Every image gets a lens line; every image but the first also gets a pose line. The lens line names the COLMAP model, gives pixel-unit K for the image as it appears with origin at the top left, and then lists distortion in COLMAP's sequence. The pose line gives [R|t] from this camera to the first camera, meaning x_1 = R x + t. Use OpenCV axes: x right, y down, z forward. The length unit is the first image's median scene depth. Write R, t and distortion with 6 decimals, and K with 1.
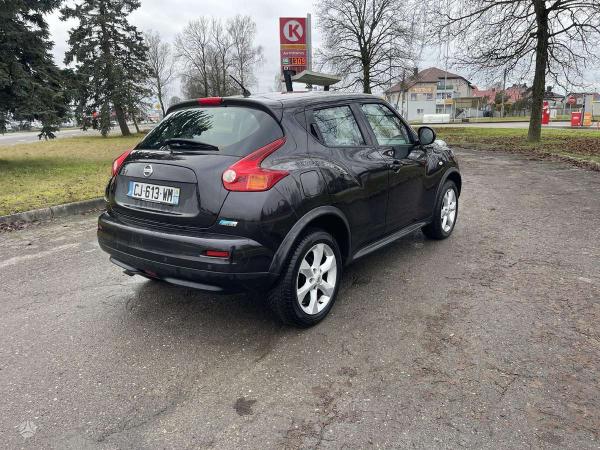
lens RADIAL K [[454.6, 0, 299.3], [0, 454.6, 229.0], [0, 0, 1]] dist [0.060767, -0.065278]
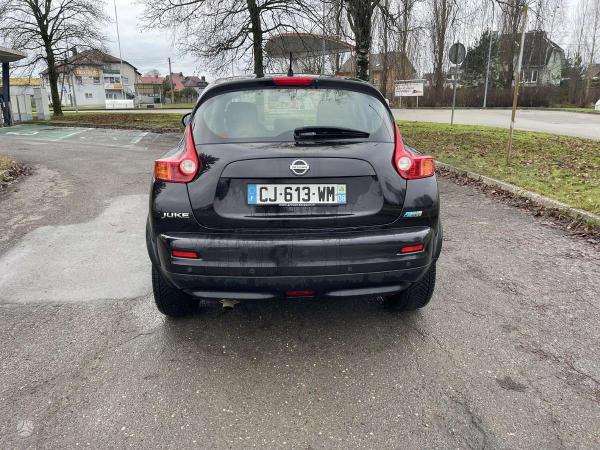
lens RADIAL K [[454.6, 0, 300.6], [0, 454.6, 224.1], [0, 0, 1]] dist [0.060767, -0.065278]
pose [[0.763743, -0.160784, 0.625176, -0.809080], [0.149175, 0.986229, 0.071402, -0.082537], [-0.628047, 0.038728, 0.777211, 0.366176]]
